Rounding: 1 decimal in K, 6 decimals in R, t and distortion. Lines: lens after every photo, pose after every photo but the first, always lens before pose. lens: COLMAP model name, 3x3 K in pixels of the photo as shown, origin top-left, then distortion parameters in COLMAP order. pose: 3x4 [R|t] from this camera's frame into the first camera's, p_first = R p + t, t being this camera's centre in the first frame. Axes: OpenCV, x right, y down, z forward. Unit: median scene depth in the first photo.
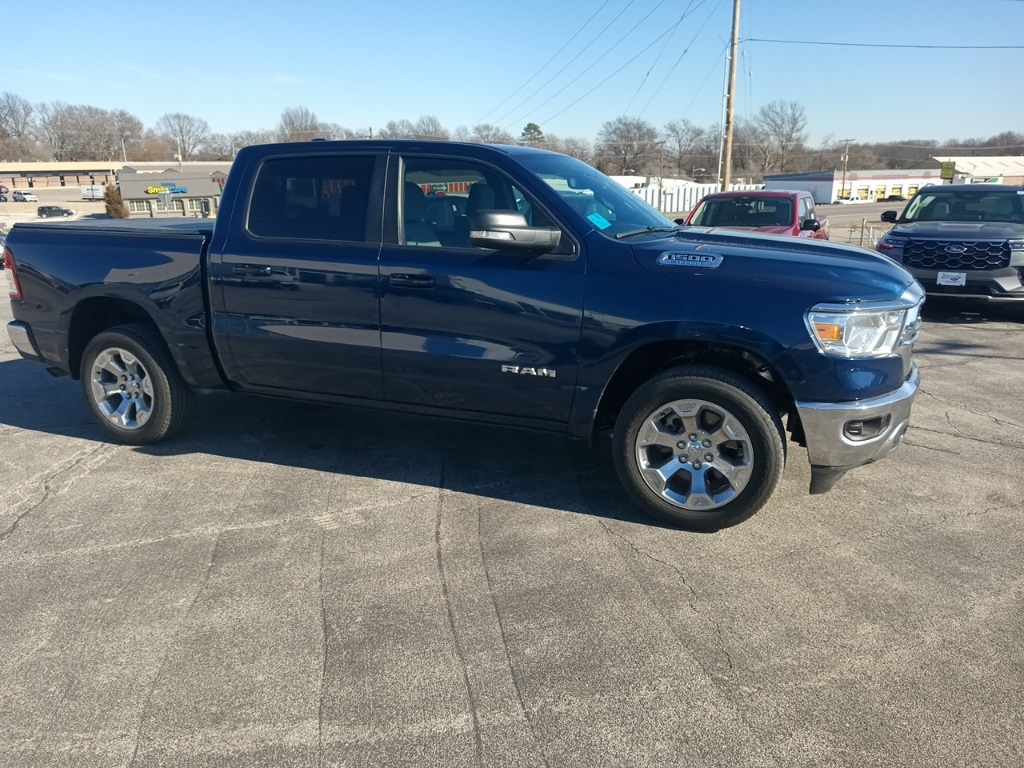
lens RADIAL K [[795.1, 0, 492.8], [0, 795.1, 382.1], [0, 0, 1]] dist [-0.000423, -0.013442]
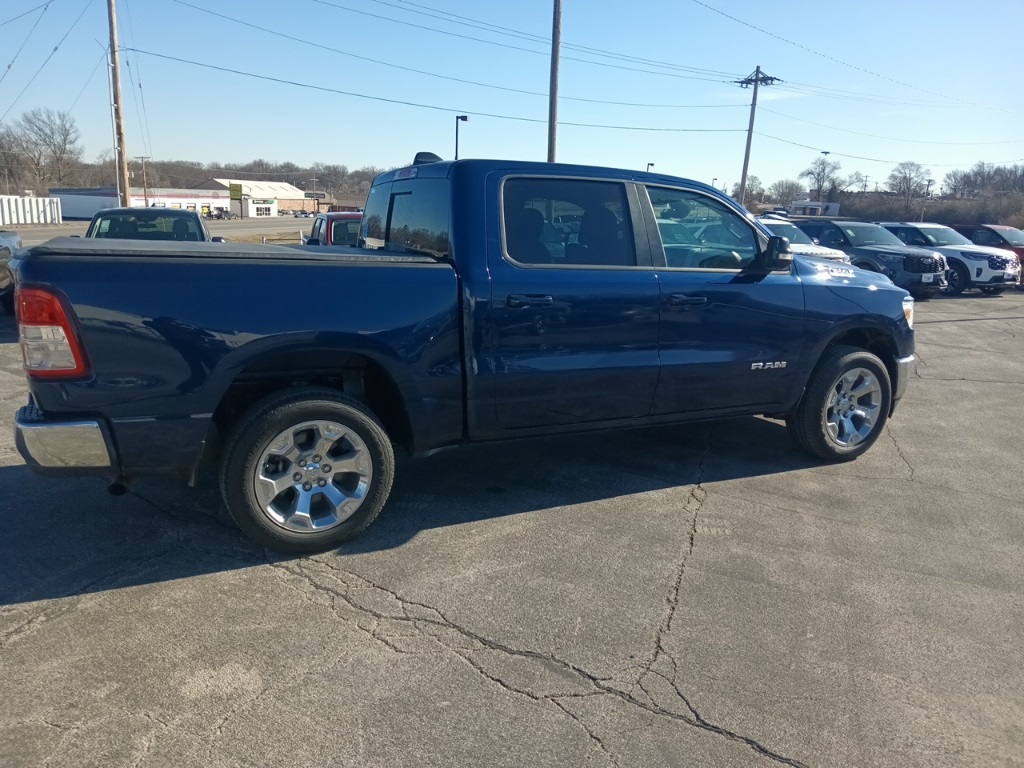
lens RADIAL K [[786.5, 0, 512.0], [0, 786.5, 384.0], [0, 0, 1]] dist [0.037504, -0.069561]
pose [[0.635244, -0.138271, 0.759833, -0.861729], [0.151012, 0.987090, 0.053375, -0.083952], [-0.757404, 0.080838, 0.647924, 0.380628]]
